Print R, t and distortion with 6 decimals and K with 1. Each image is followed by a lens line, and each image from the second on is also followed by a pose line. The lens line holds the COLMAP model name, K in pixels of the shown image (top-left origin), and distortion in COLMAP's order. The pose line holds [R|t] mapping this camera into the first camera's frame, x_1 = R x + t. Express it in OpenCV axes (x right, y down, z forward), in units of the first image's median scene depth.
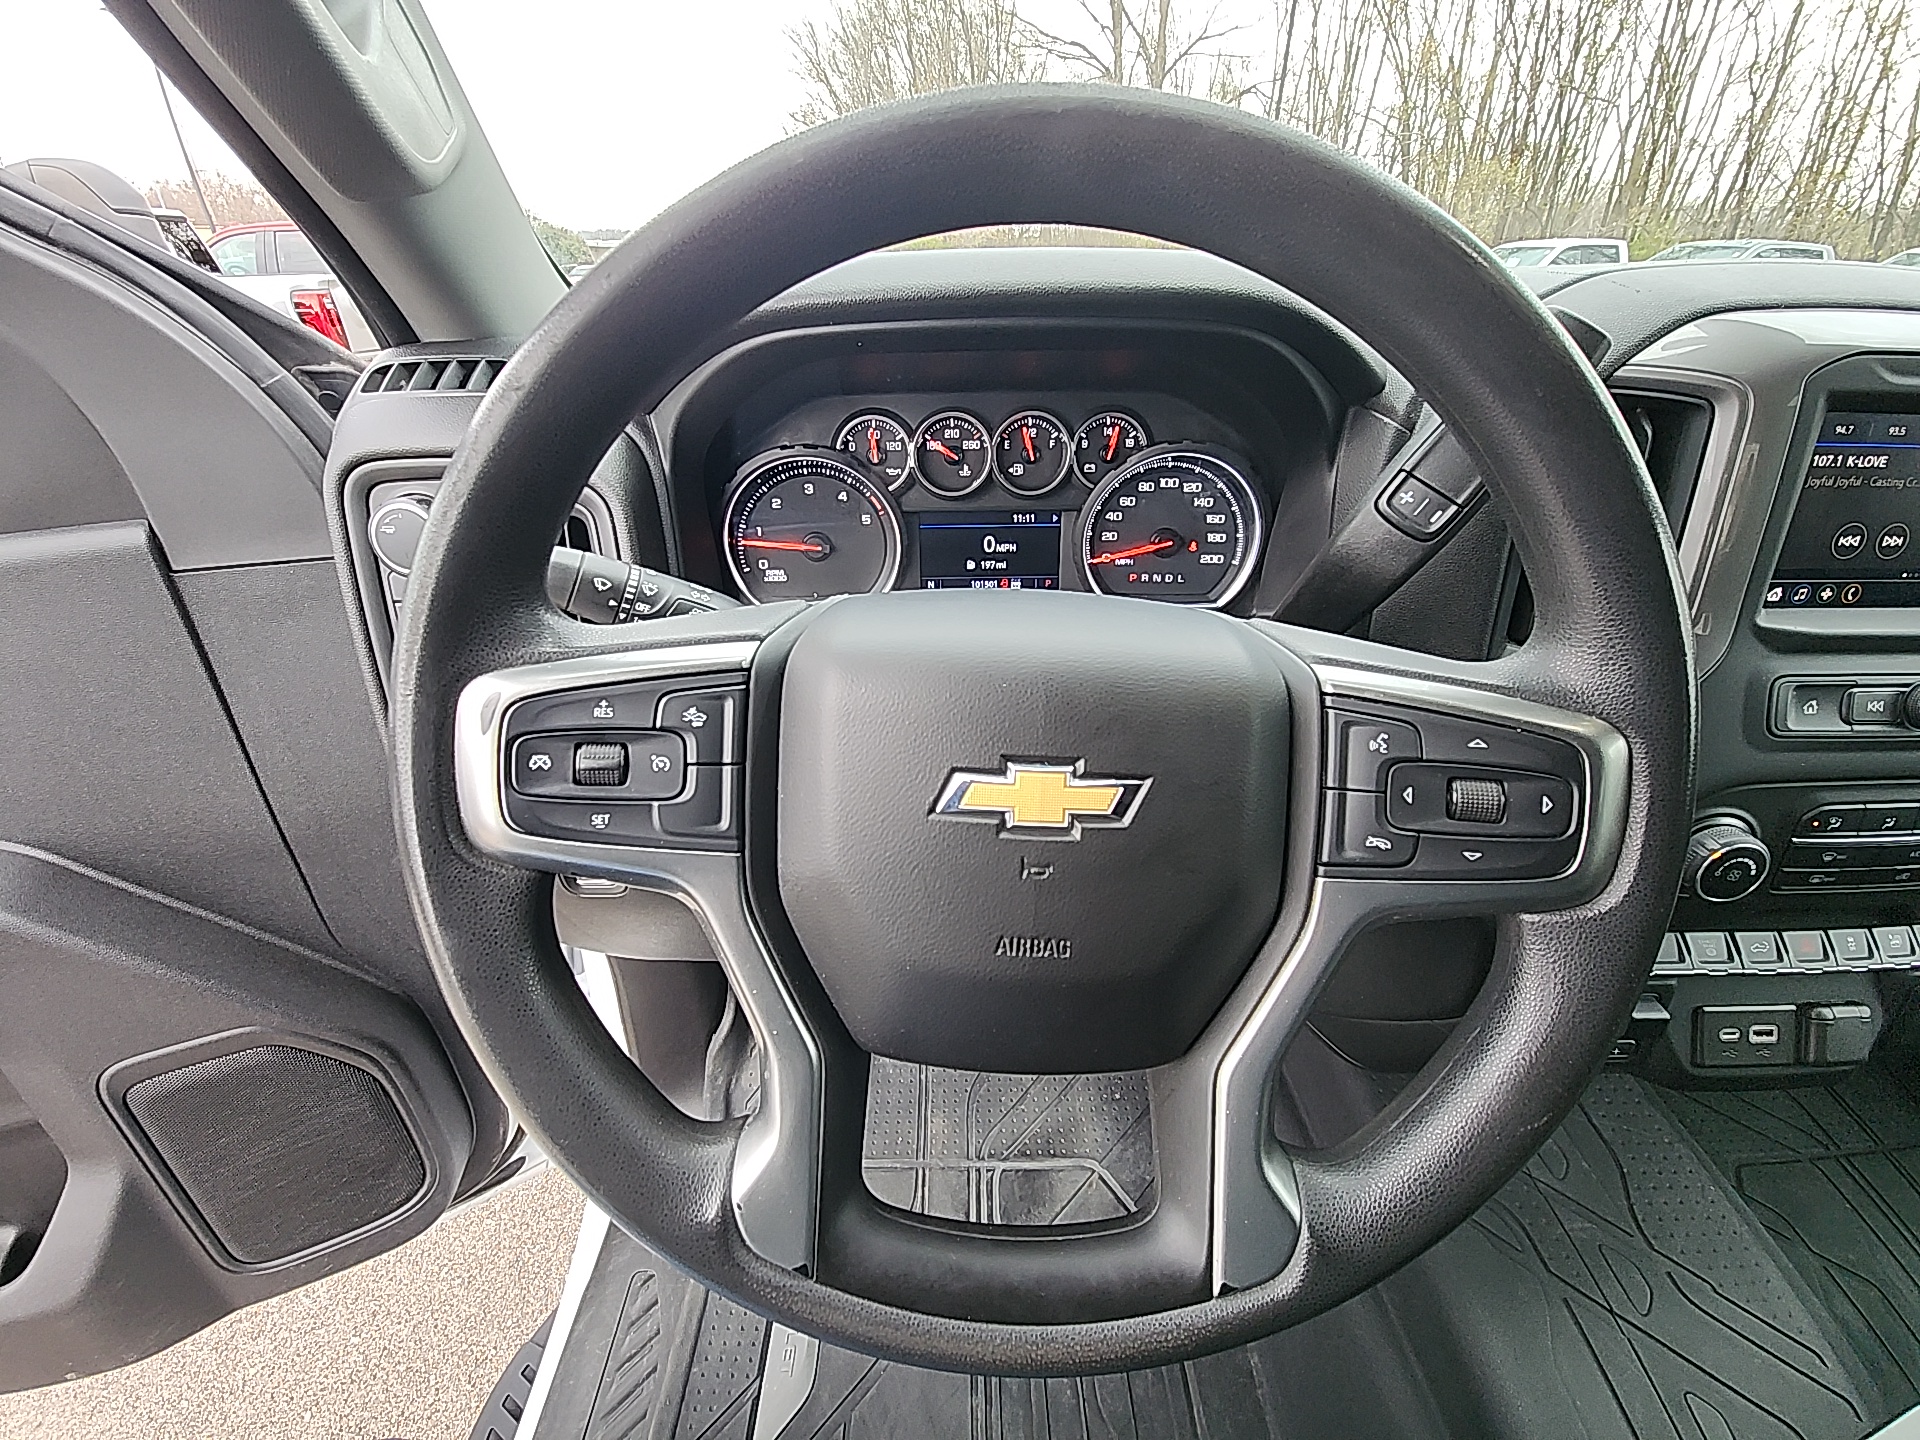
lens RADIAL K [[775.0, 0, 950.1], [0, 775.0, 707.7], [0, 0, 1]] dist [0.017379, -0.017003]
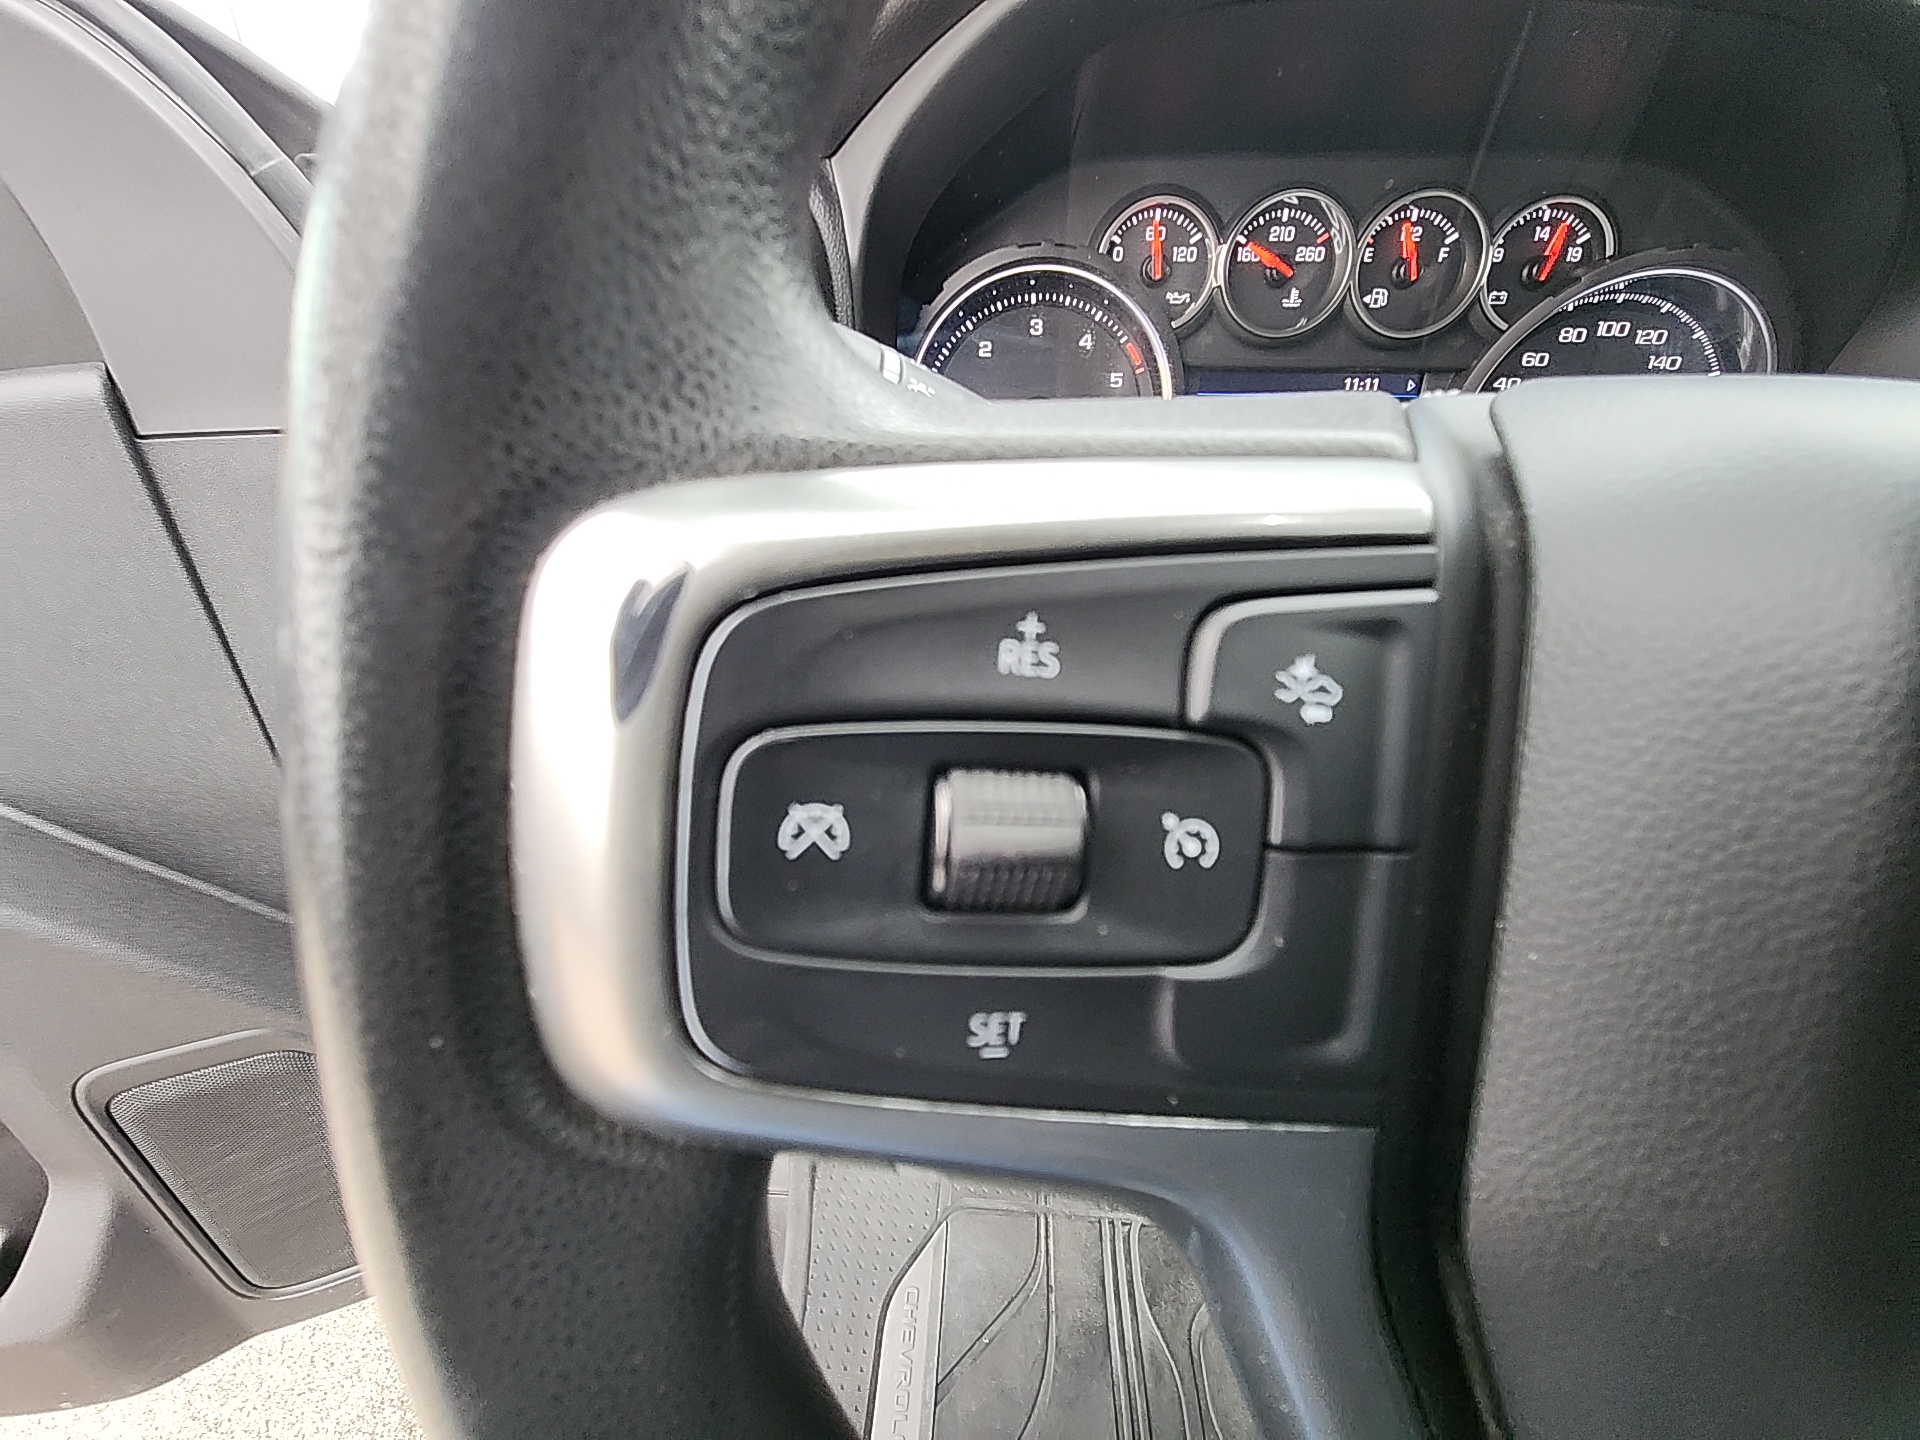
lens RADIAL K [[770.2, 0, 941.8], [0, 770.2, 711.9], [0, 0, 1]] dist [-0.000934, -0.000591]
pose [[0.997262, 0.047362, -0.056797, -0.217752], [-0.043790, 0.997079, 0.062575, 0.004527], [0.059595, -0.059917, 0.996423, 0.342081]]
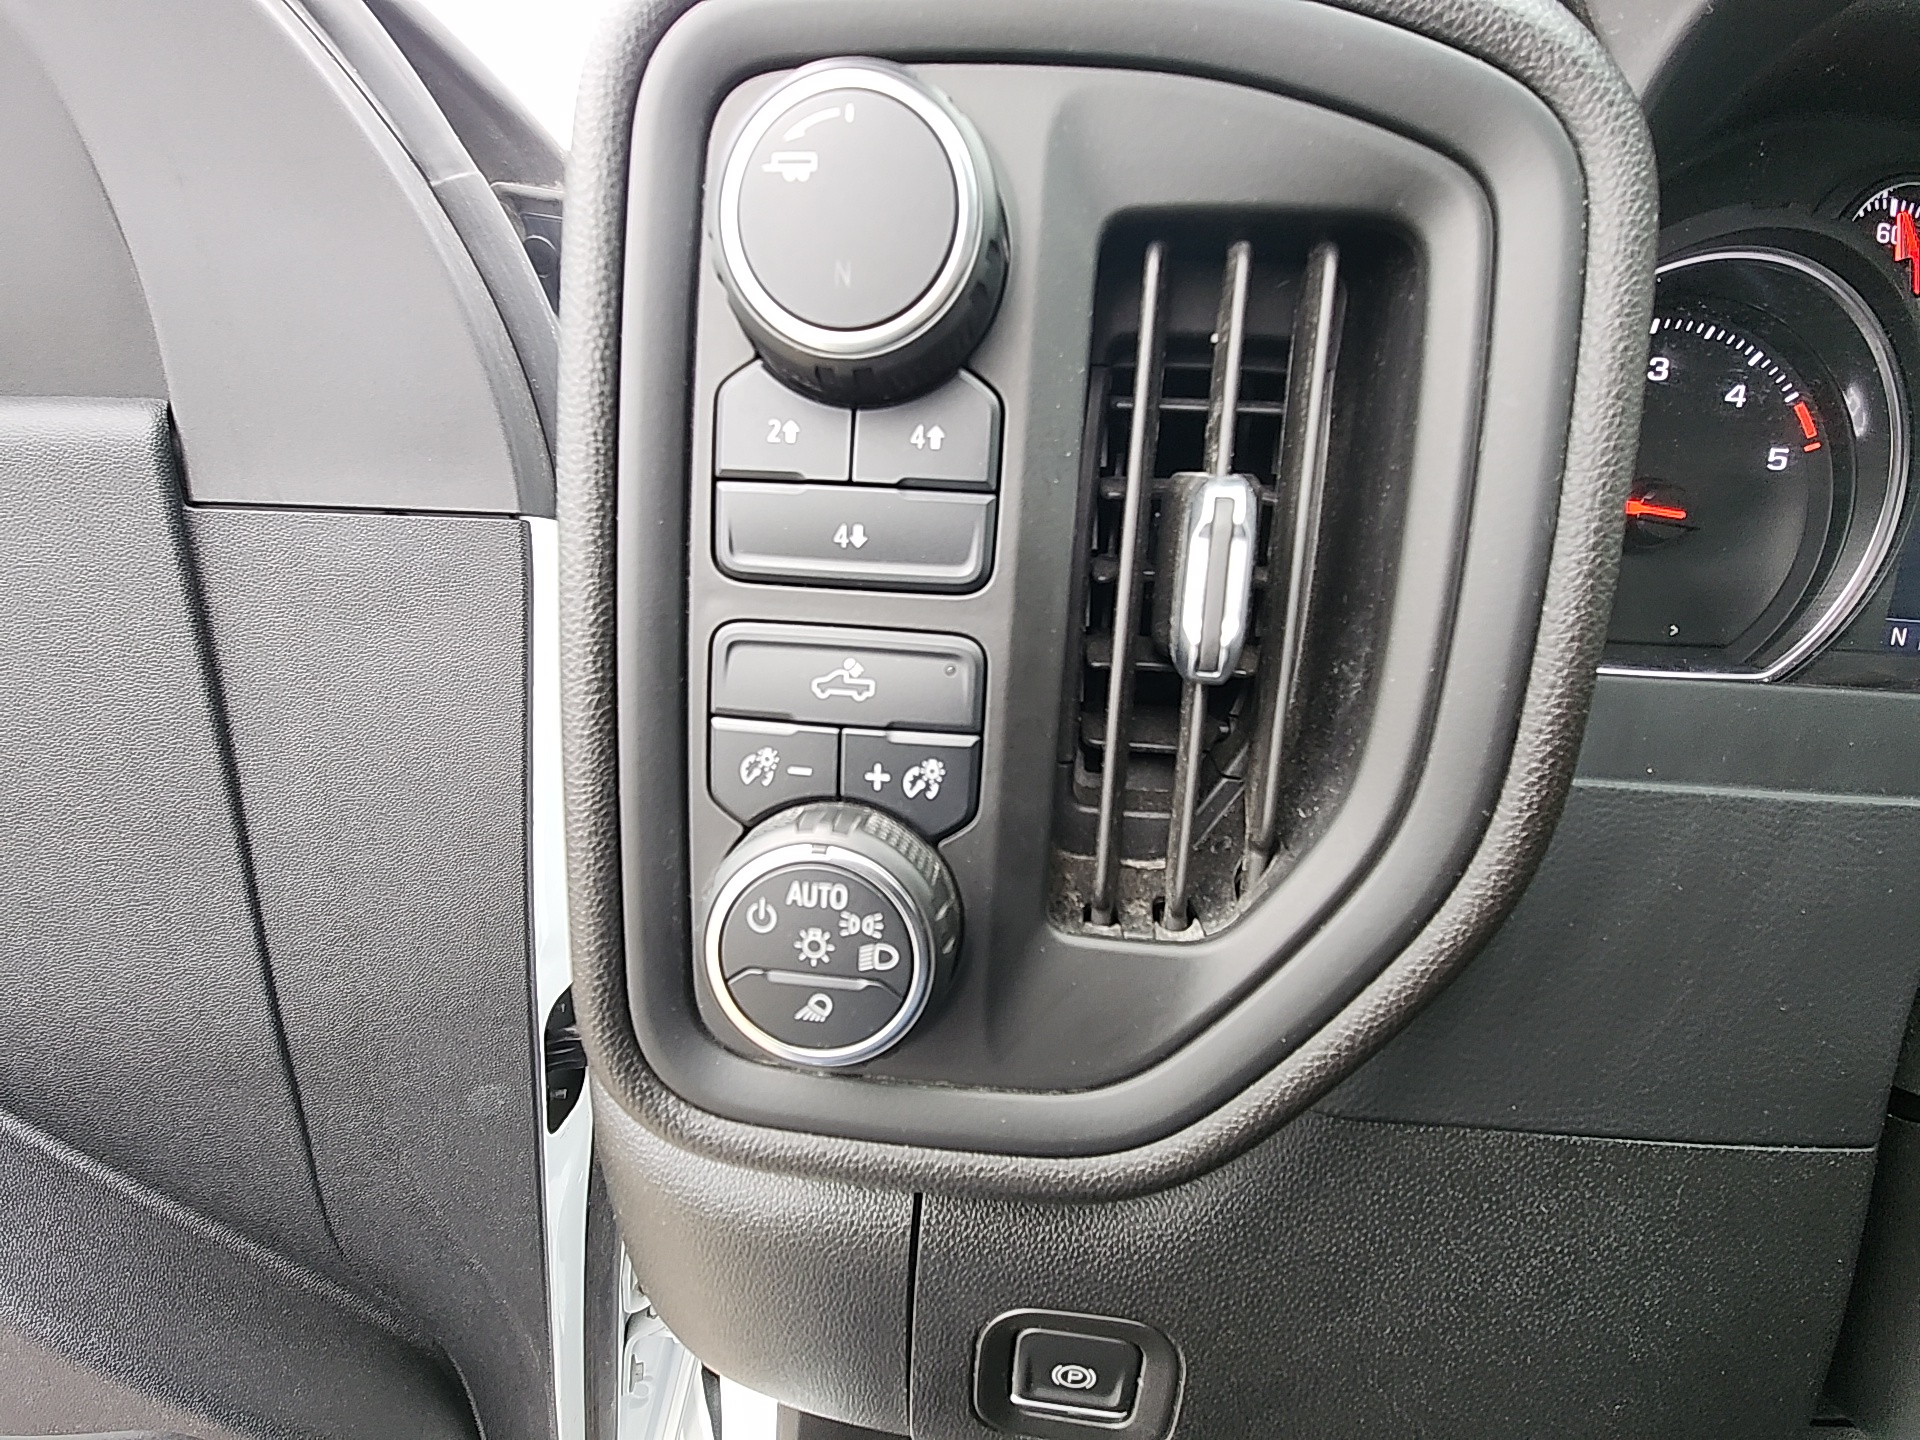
lens RADIAL K [[770.2, 0, 941.8], [0, 770.2, 711.9], [0, 0, 1]] dist [-0.000934, -0.000591]
pose [[0.992390, 0.081651, -0.092169, -0.517495], [-0.096053, 0.981679, -0.164558, -0.008402], [0.077044, 0.172159, 0.982052, 0.637191]]
